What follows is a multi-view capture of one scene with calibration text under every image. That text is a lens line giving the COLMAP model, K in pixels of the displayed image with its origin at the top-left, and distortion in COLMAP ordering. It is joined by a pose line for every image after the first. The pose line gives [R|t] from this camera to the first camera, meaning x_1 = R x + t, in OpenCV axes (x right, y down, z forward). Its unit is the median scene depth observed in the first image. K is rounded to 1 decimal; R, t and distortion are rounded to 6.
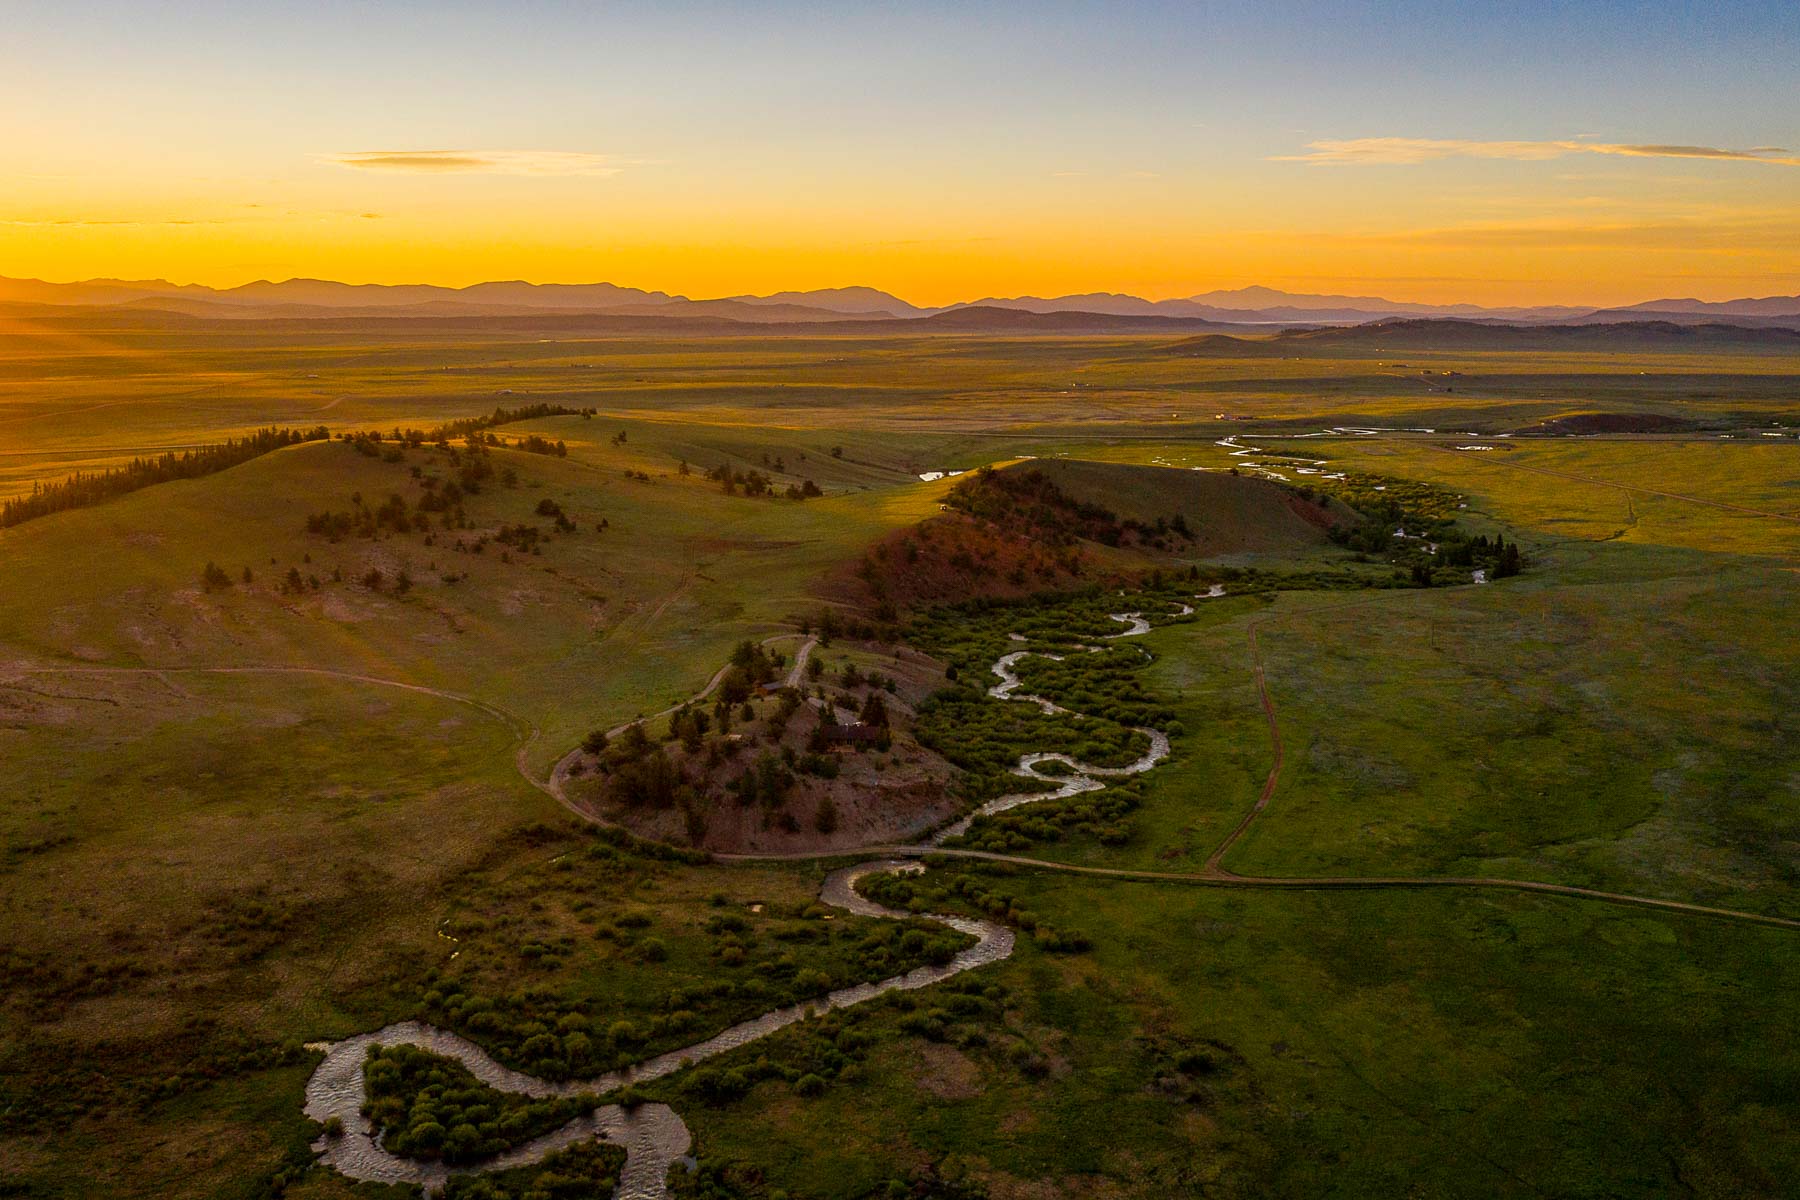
lens RADIAL K [[1676.9, 0, 900.7], [0, 1676.9, 596.7], [0, 0, 1]] dist [-0.015462, 0.000000]
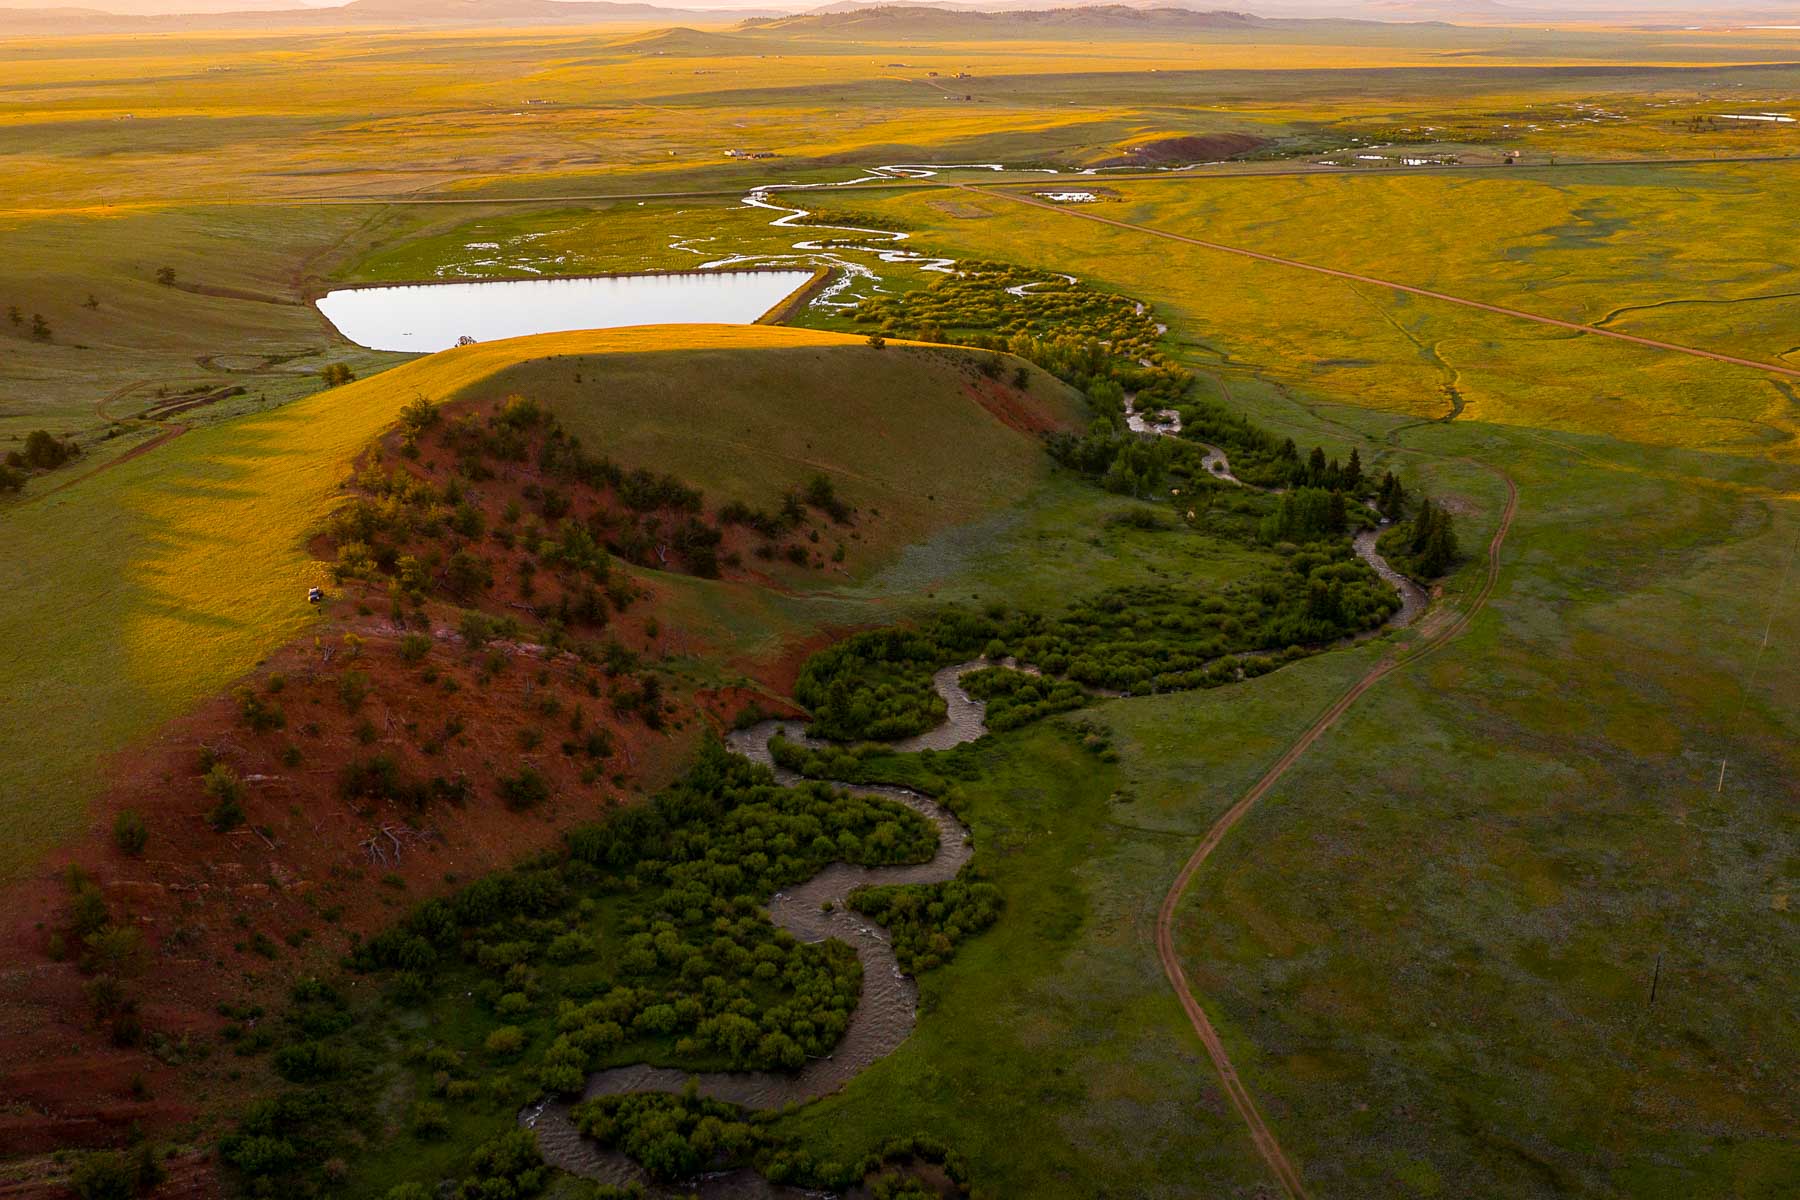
lens RADIAL K [[1676.9, 0, 895.6], [0, 1676.9, 602.0], [0, 0, 1]] dist [-0.015462, 0.000000]
pose [[0.950421, -0.110309, 0.290744, 0.035972], [0.056496, 0.980661, 0.187382, -0.104659], [-0.305791, -0.161666, 0.938273, 0.509903]]
